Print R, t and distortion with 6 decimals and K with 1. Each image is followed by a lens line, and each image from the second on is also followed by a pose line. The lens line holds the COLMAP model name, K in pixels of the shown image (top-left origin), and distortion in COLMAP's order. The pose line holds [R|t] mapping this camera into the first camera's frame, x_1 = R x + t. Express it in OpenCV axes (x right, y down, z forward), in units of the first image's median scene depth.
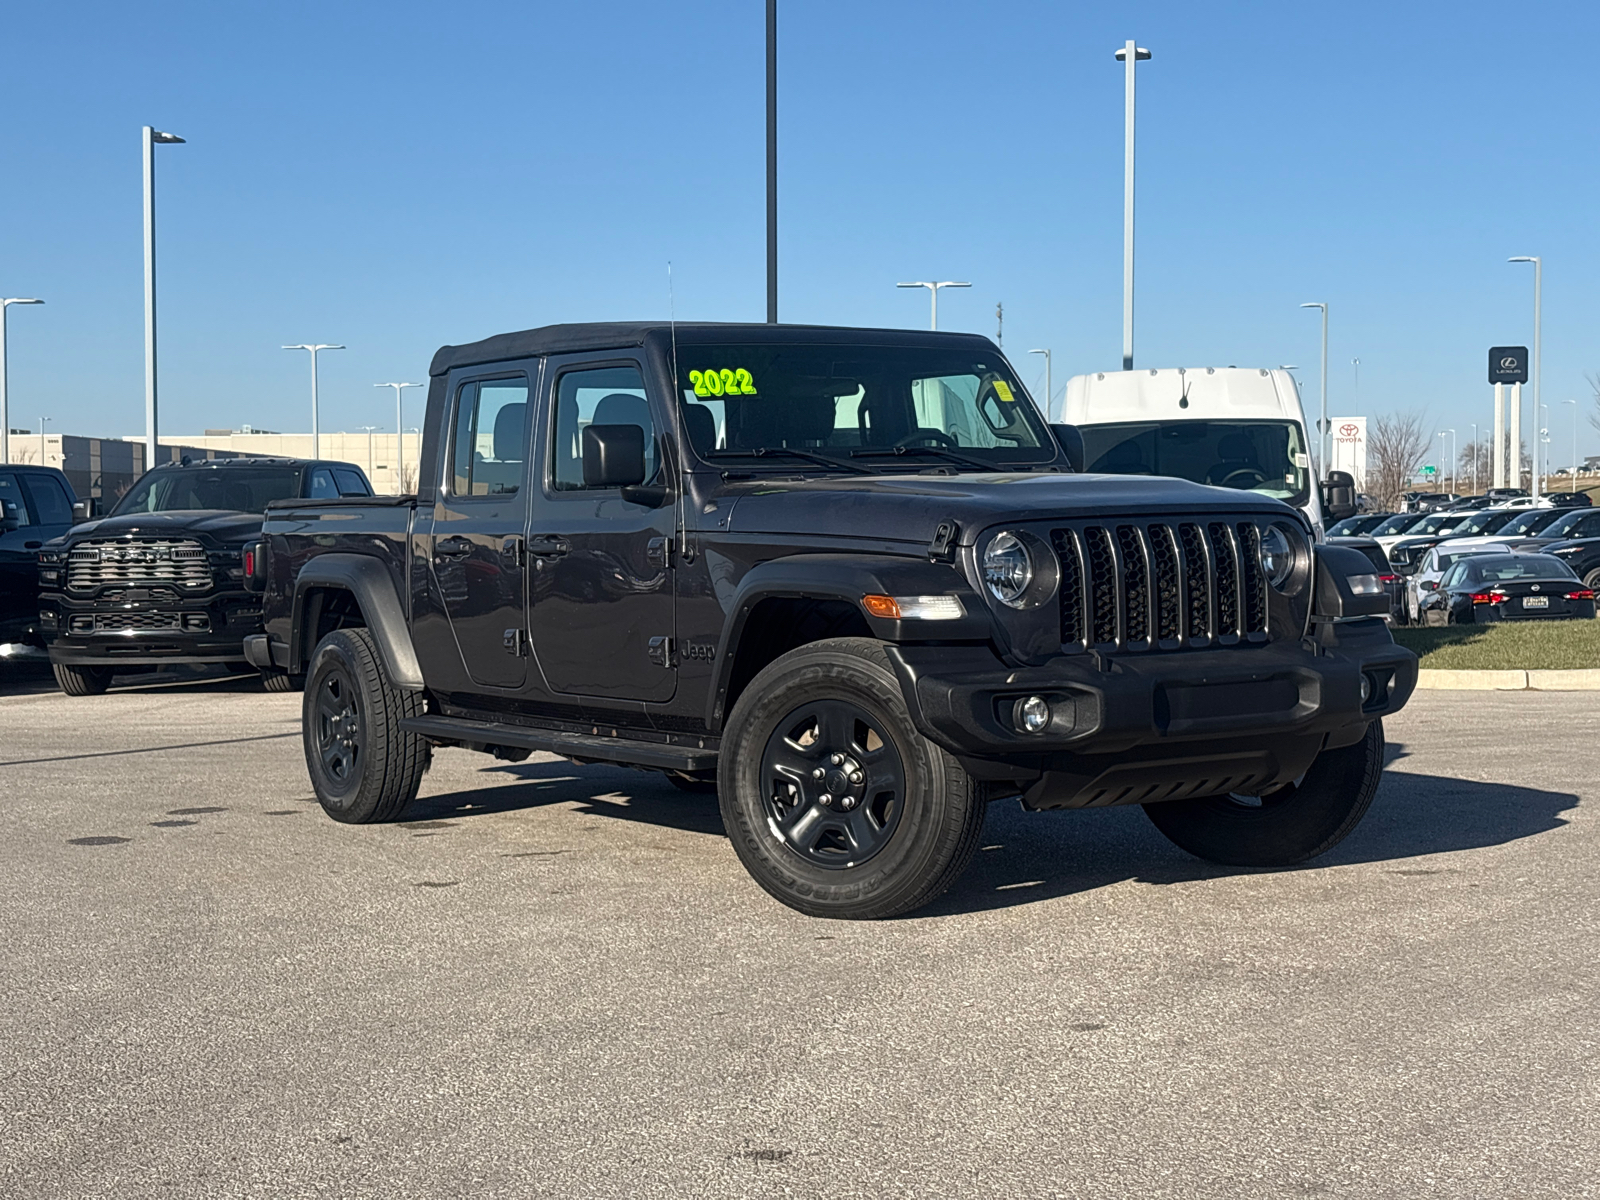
lens RADIAL K [[2429.5, 0, 800.0], [0, 2429.5, 600.0], [0, 0, 1]] dist [0.128779, -0.062007]
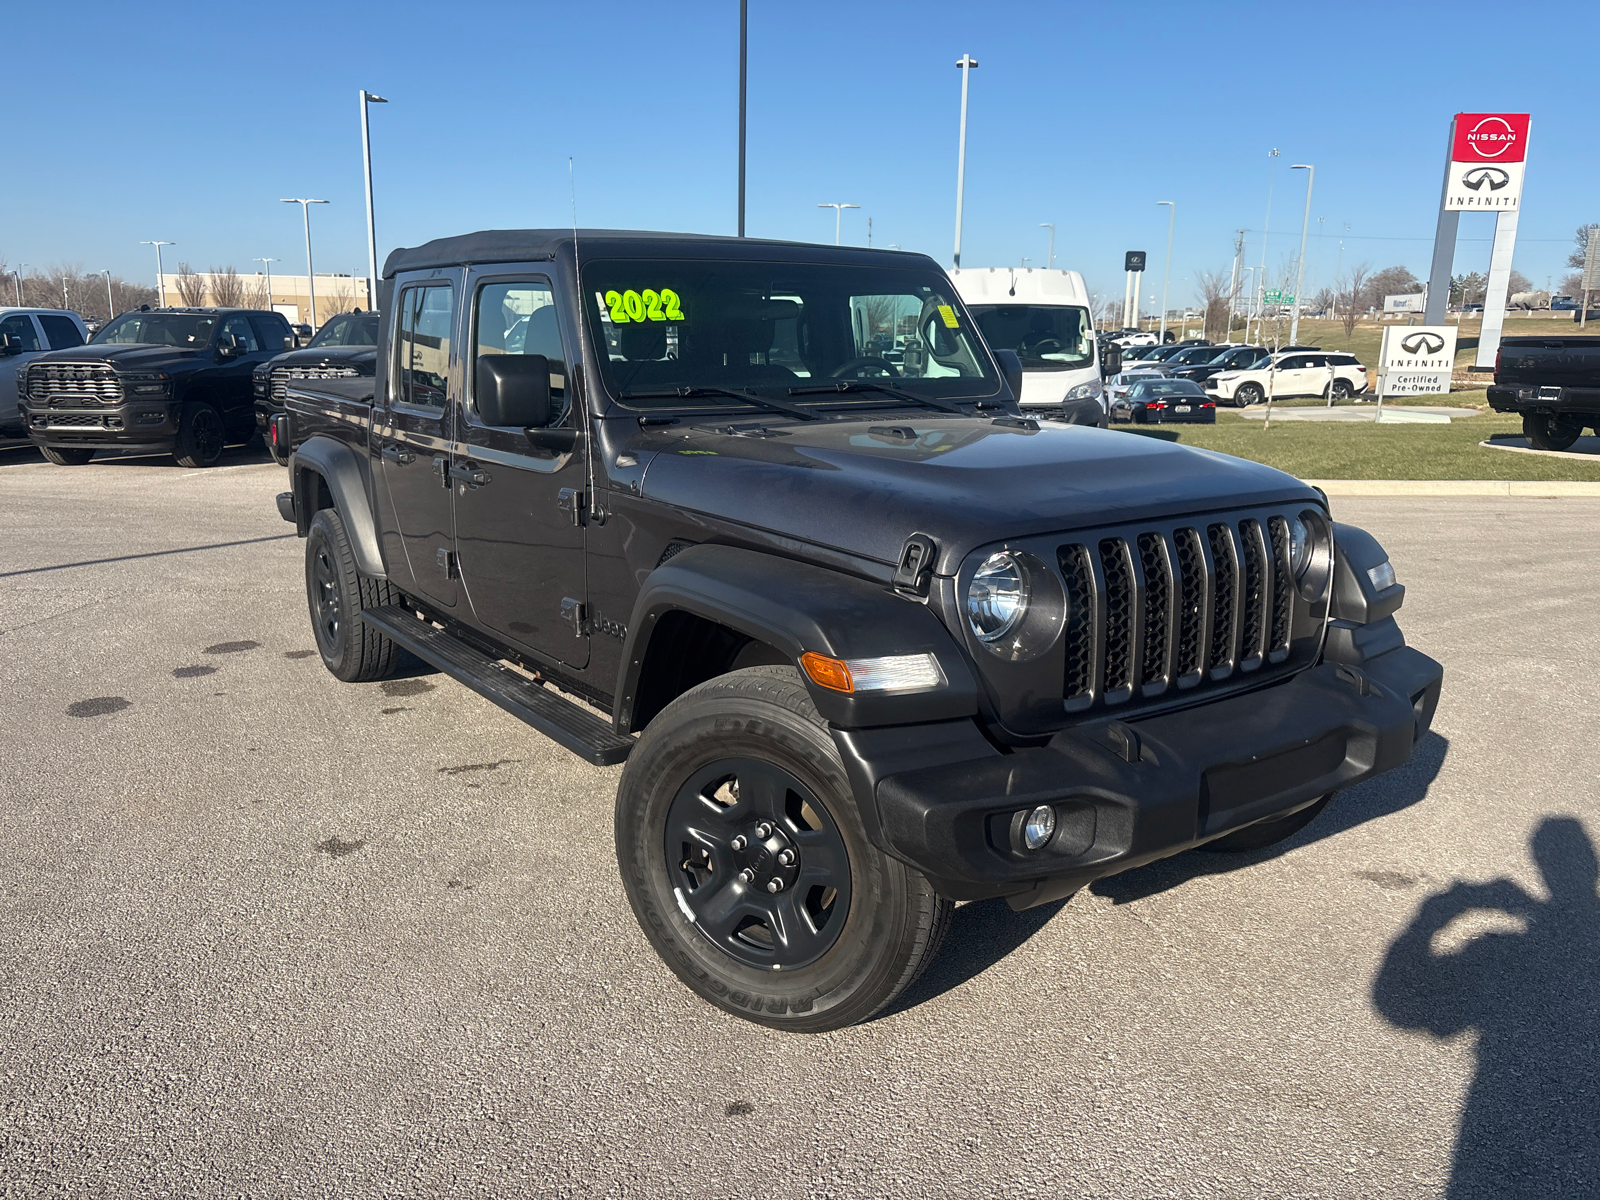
lens RADIAL K [[1190.4, 0, 811.9], [0, 1190.4, 607.6], [0, 0, 1]] dist [0.006452, -0.004999]
pose [[0.998922, 0.016575, 0.043358, 0.011549], [-0.024734, 0.980488, 0.195018, -0.067585], [-0.039279, -0.195880, 0.979841, 0.551570]]
